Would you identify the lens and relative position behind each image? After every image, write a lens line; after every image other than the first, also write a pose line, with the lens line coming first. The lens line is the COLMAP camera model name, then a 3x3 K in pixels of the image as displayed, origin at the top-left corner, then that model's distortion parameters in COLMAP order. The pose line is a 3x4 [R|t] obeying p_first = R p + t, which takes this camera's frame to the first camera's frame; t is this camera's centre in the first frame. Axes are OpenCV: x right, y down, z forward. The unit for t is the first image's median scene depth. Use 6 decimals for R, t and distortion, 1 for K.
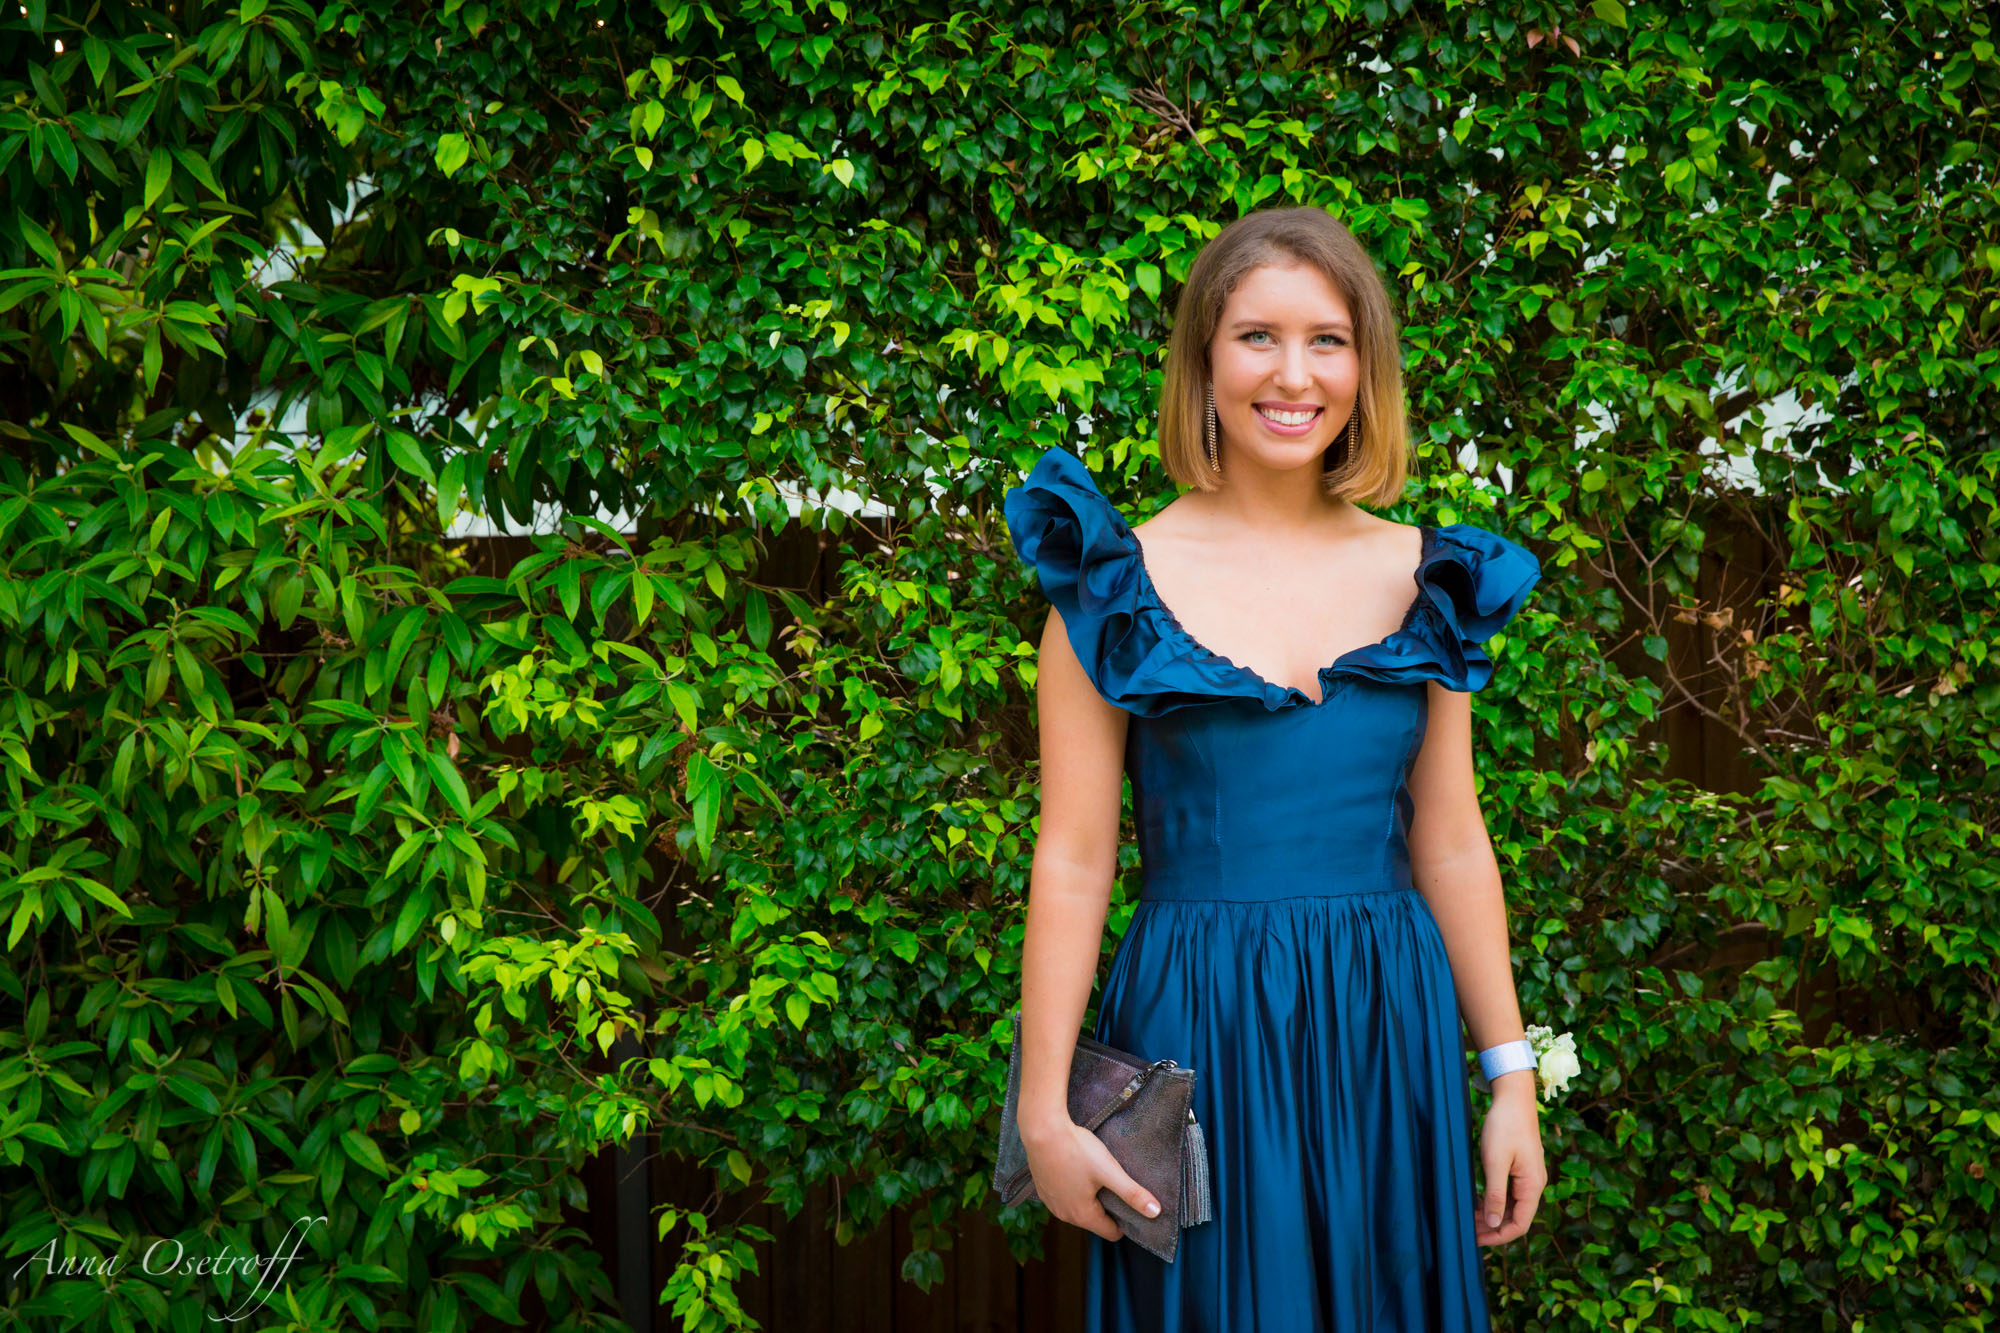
lens RADIAL K [[3170.8, 0, 1017.5], [0, 3170.8, 655.5], [0, 0, 1]] dist [0.138749, 0.000000]
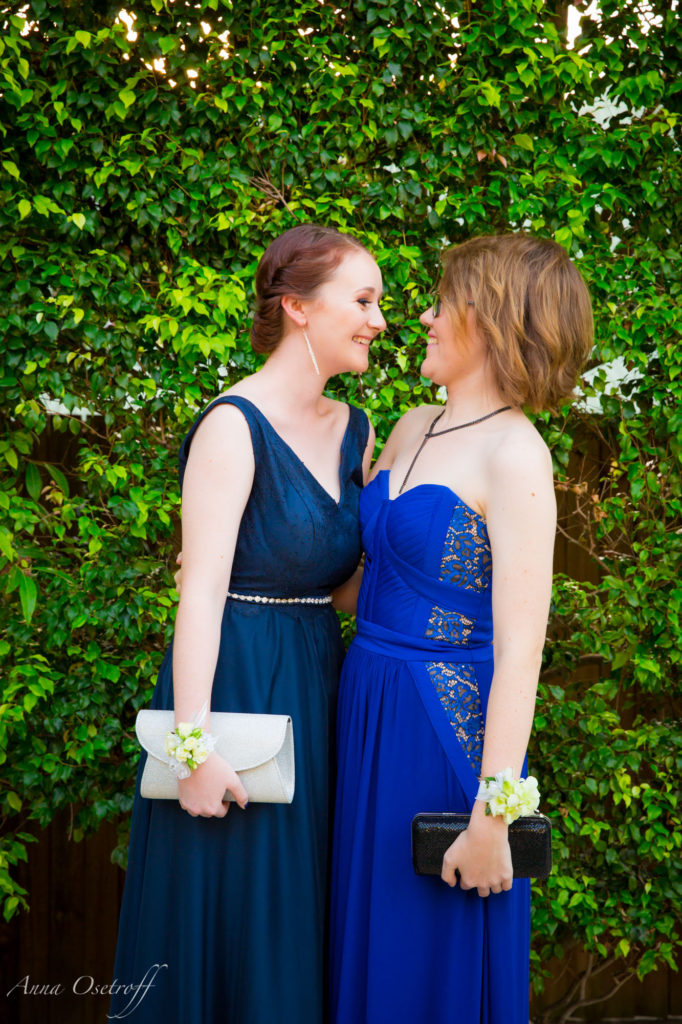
lens RADIAL K [[1634.5, 0, 350.2], [0, 1634.5, 509.6], [0, 0, 1]] dist [0.135467, 0.000000]
pose [[0.995954, 0.010627, 0.089234, 0.012280], [-0.012252, 0.999769, 0.017680, -0.014828], [-0.089026, -0.018702, 0.995854, 0.108266]]
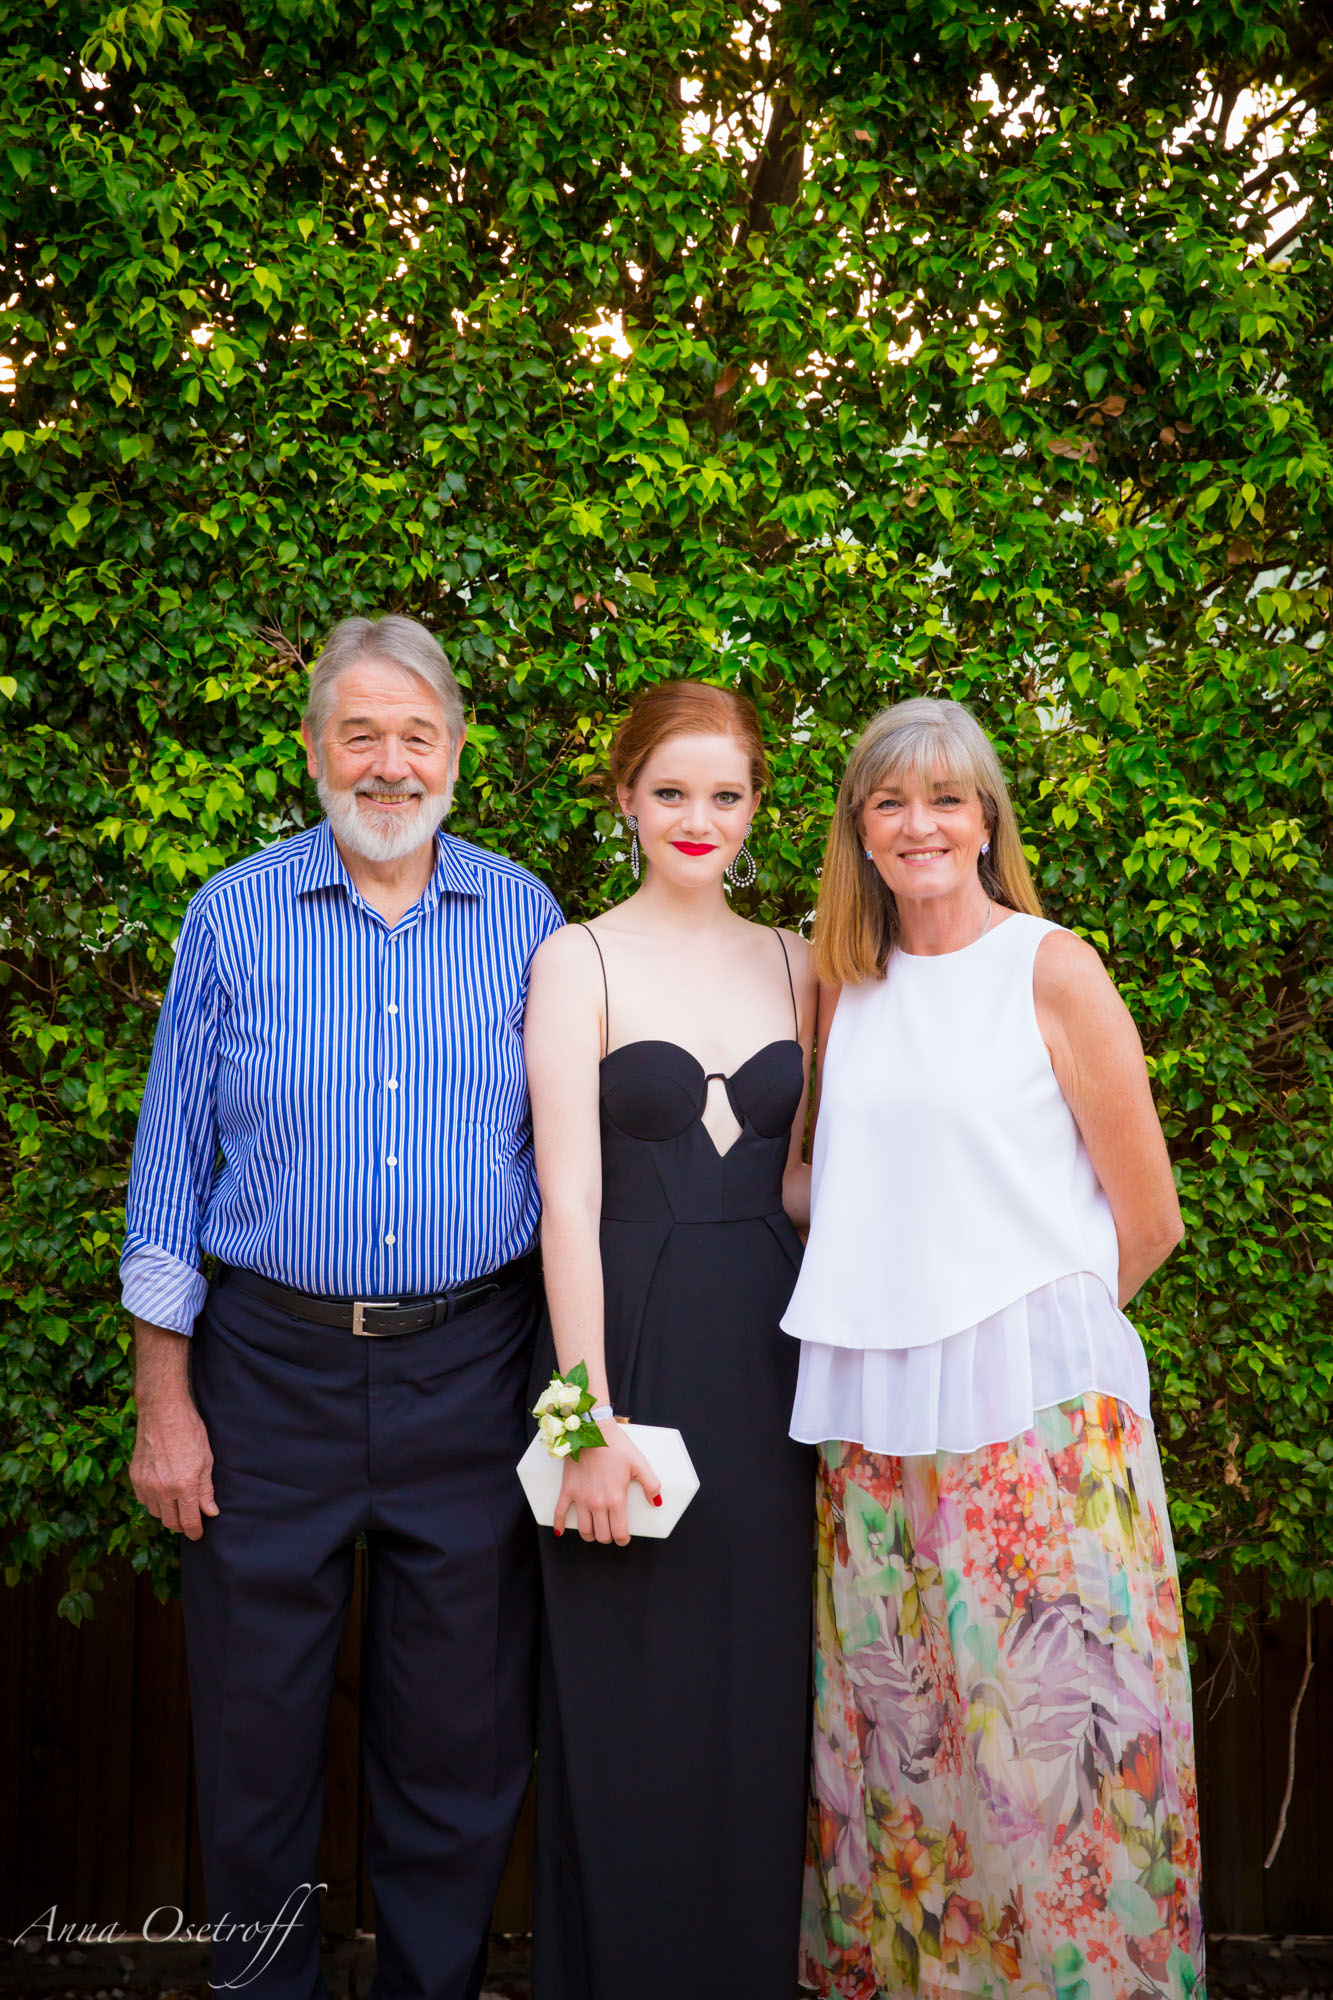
lens RADIAL K [[3170.8, 0, 732.8], [0, 3170.8, 986.5], [0, 0, 1]] dist [0.138749, 0.000000]
pose [[0.997784, 0.025980, 0.061253, 0.146446], [-0.024525, 0.999402, -0.024393, -0.015095], [-0.061850, 0.022837, 0.997824, -0.221503]]
